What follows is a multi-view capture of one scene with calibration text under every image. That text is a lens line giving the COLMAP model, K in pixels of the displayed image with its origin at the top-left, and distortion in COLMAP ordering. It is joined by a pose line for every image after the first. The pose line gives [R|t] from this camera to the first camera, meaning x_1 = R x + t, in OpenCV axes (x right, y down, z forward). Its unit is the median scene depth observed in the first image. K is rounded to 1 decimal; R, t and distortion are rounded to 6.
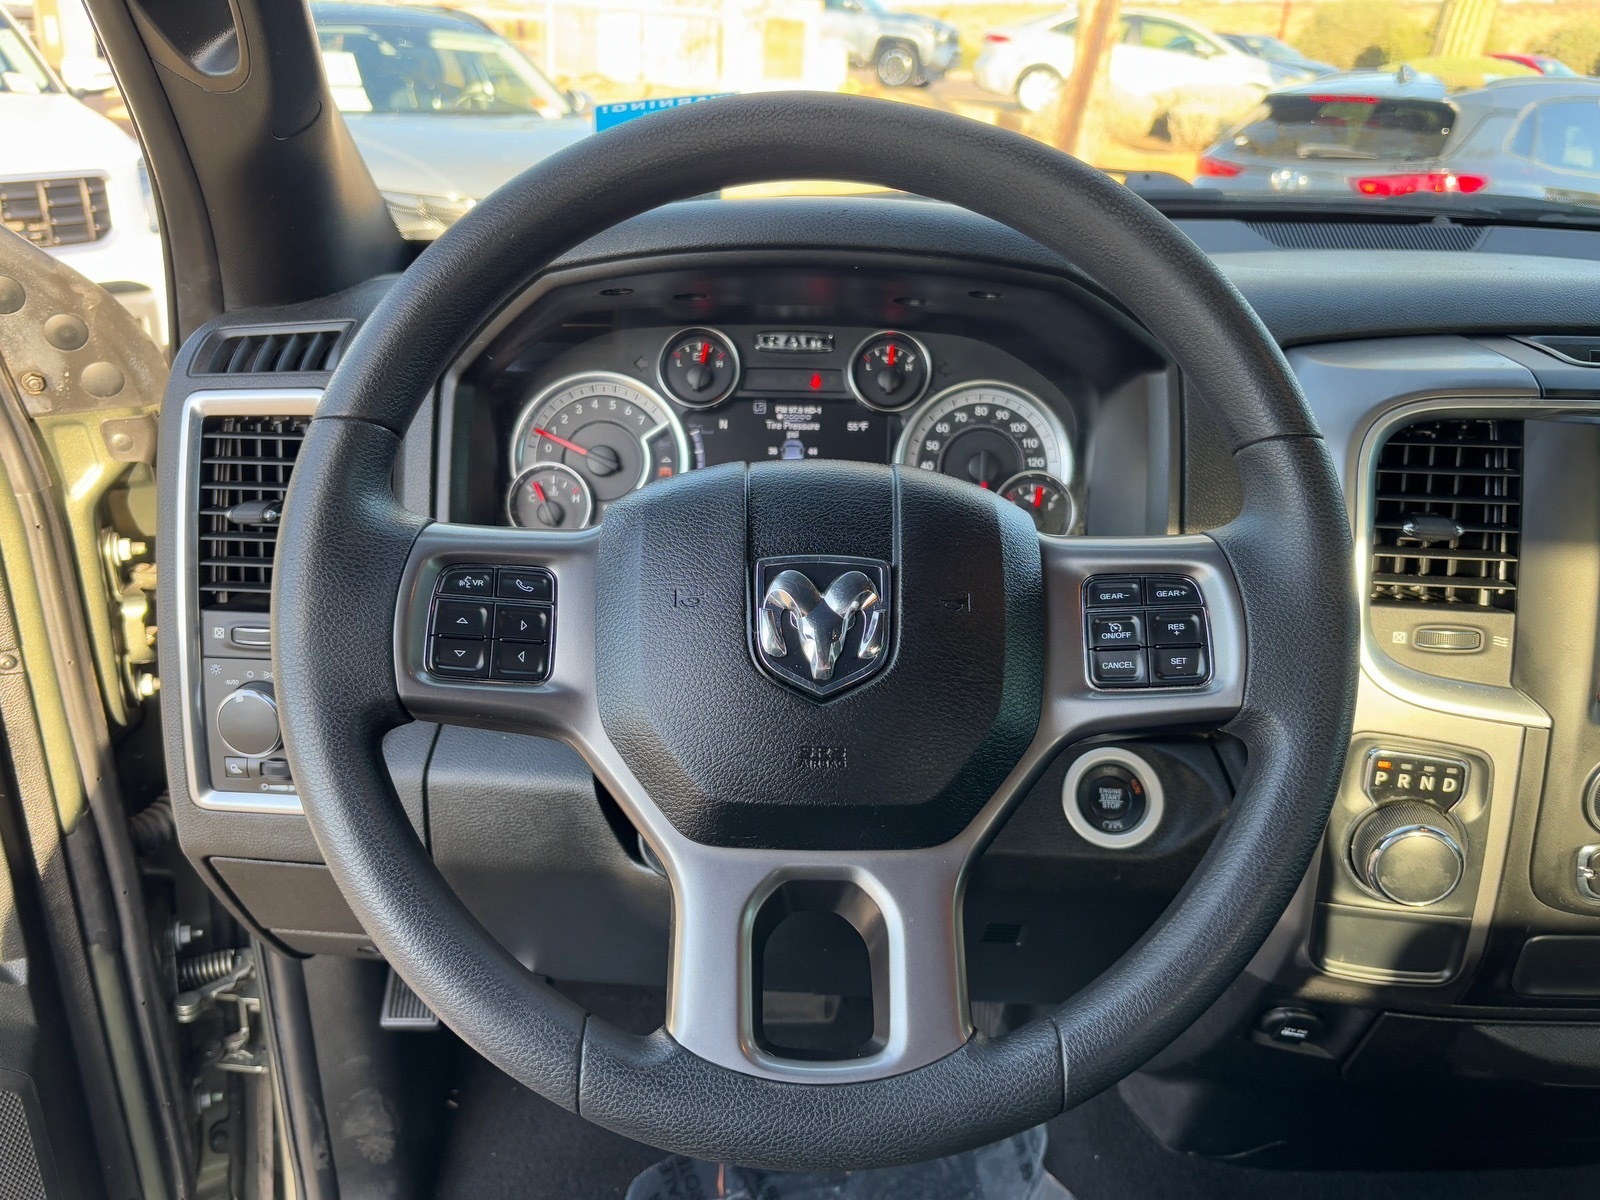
lens RADIAL K [[1286.7, 0, 782.4], [0, 1286.7, 593.4], [0, 0, 1]] dist [0.031175, -0.035029]
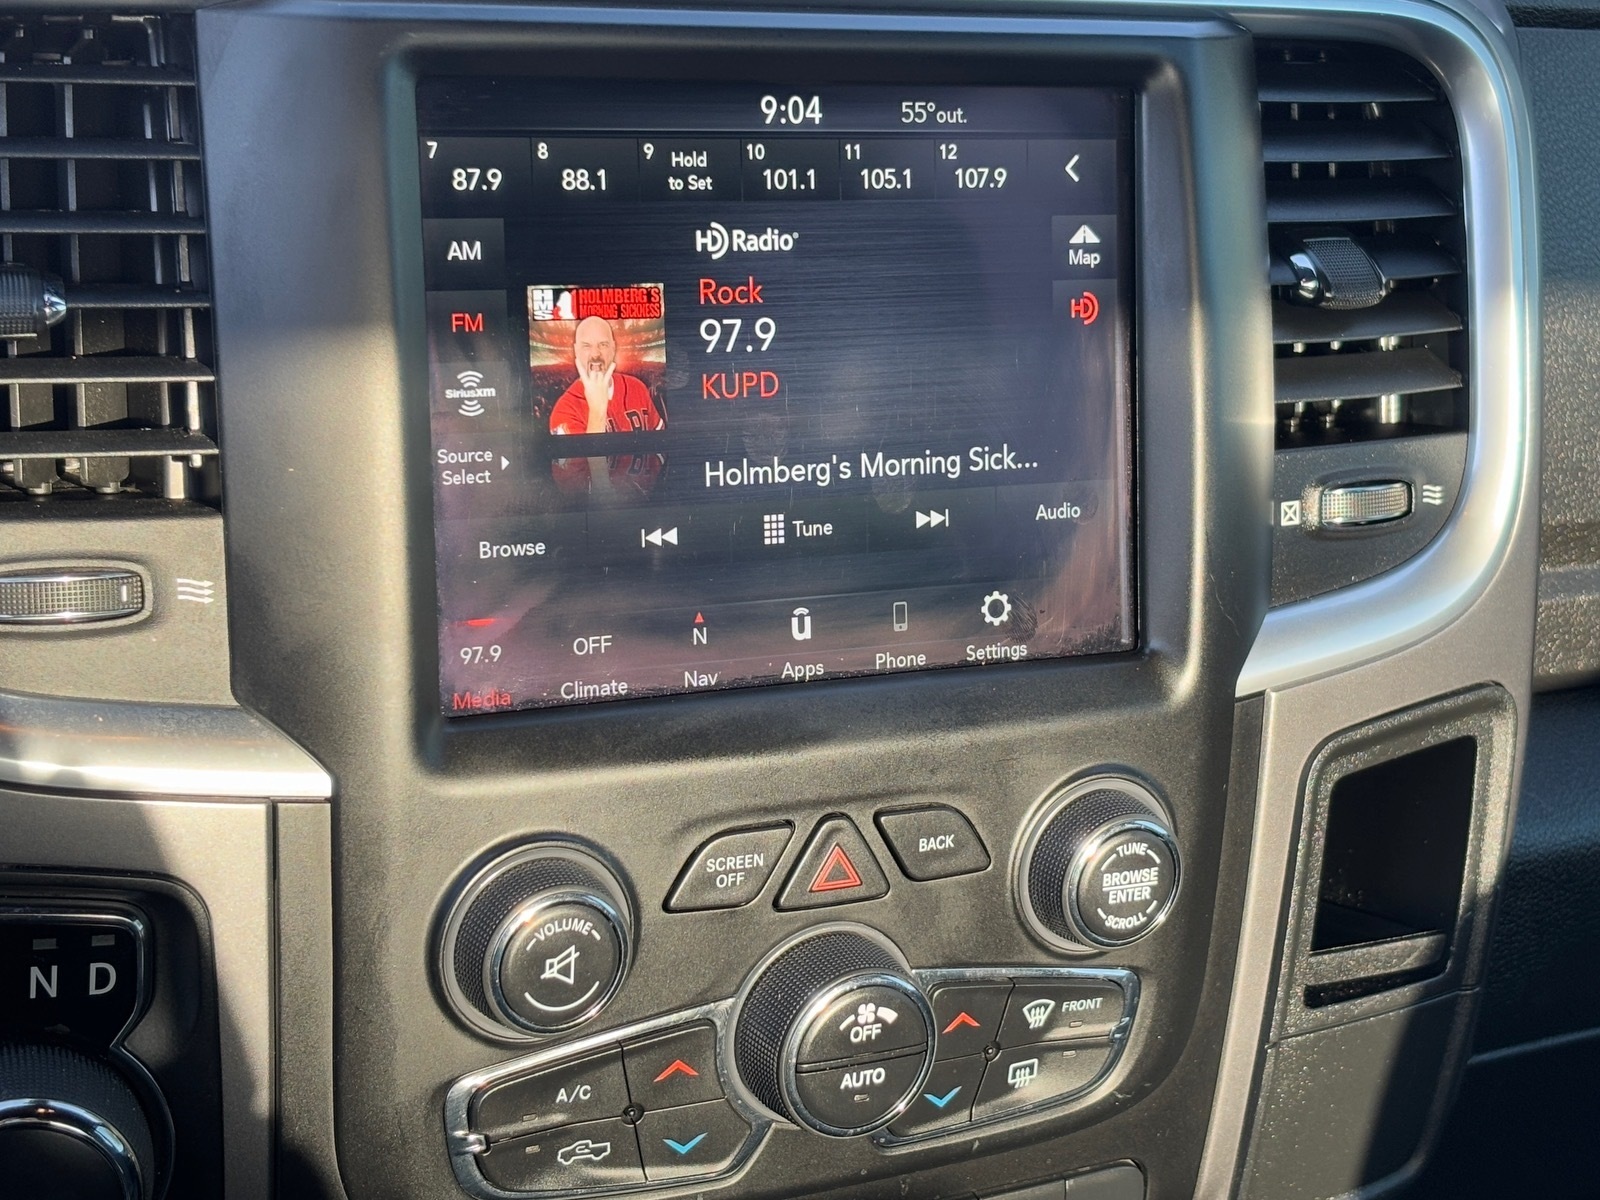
lens RADIAL K [[2925.3, 0, 837.9], [0, 2925.3, 592.3], [0, 0, 1]] dist [0.163613, 0.000000]
pose [[0.893755, -0.085926, 0.440248, 0.309825], [0.076990, 0.996302, 0.038155, 0.017324], [-0.441898, -0.000206, 0.897065, 0.116386]]
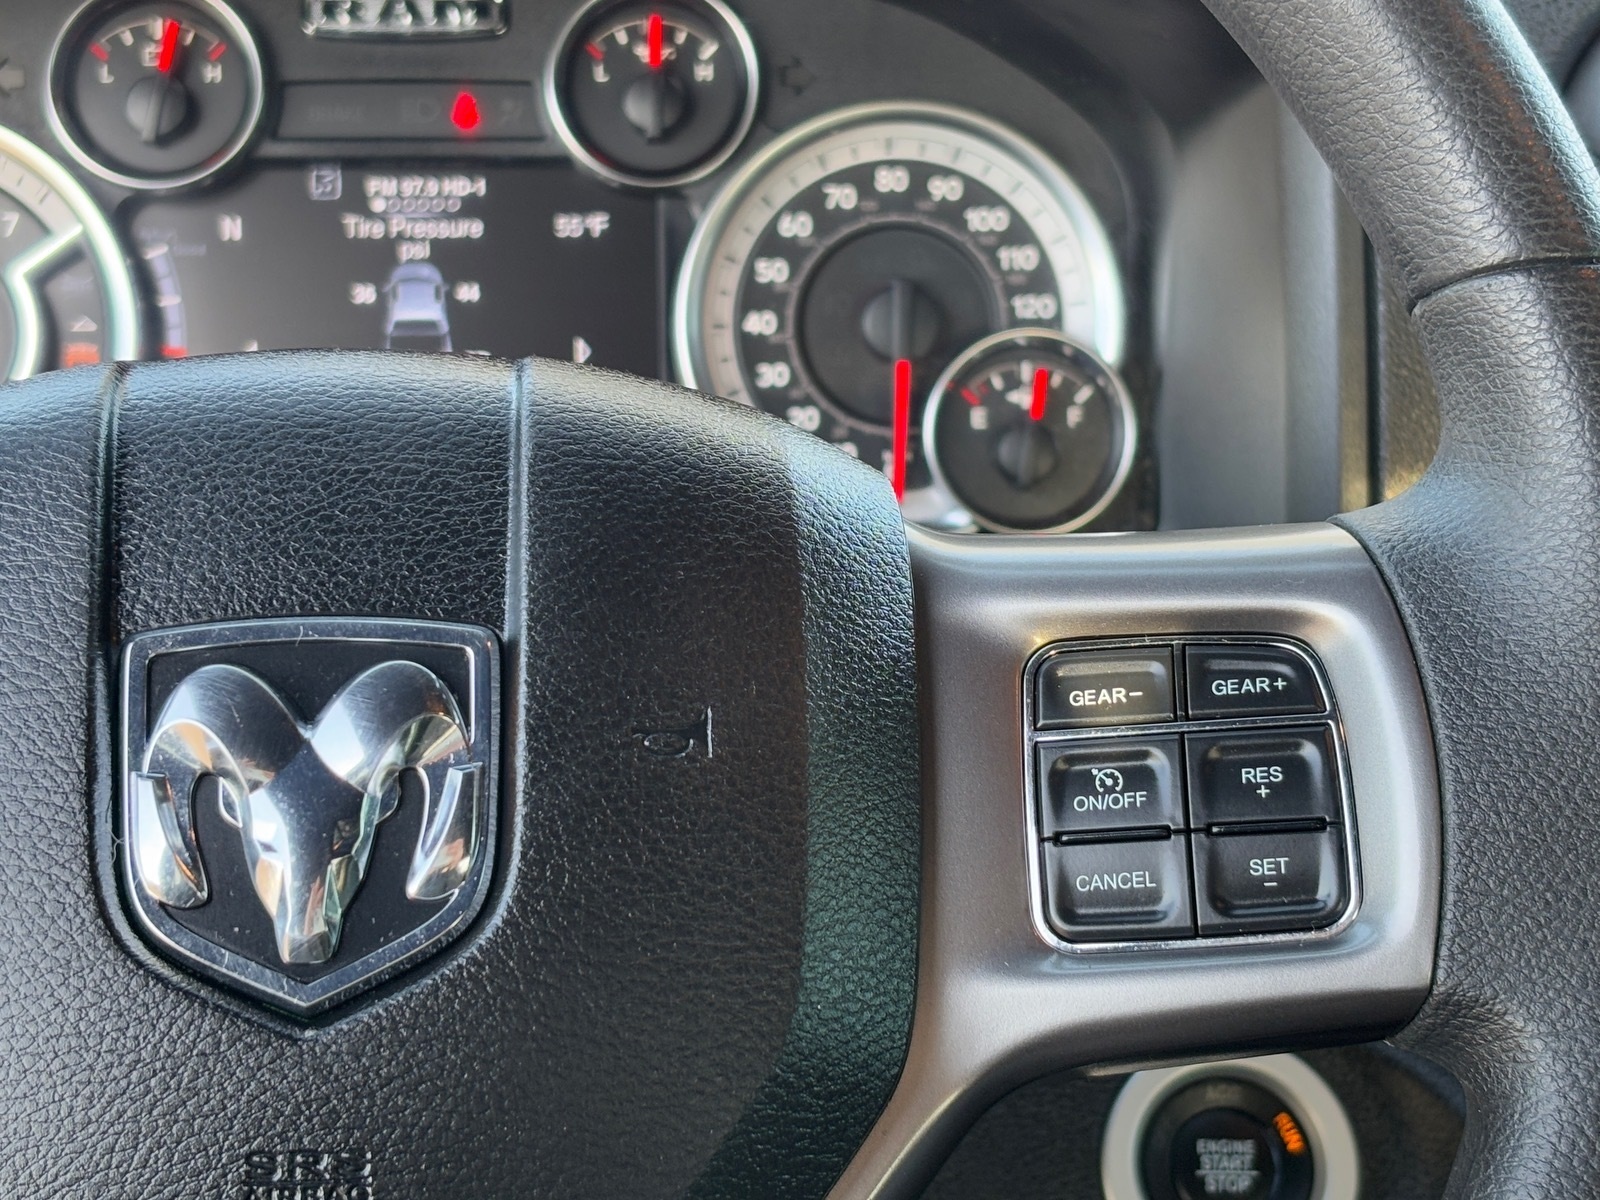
lens RADIAL K [[3062.9, 0, 812.3], [0, 3062.9, 585.1], [0, 0, 1]] dist [0.121209, 0.000000]
pose [[0.998109, -0.033370, 0.051613, 0.088074], [0.033139, 0.999437, 0.005327, -0.026748], [-0.051762, -0.003606, 0.998653, 0.073701]]
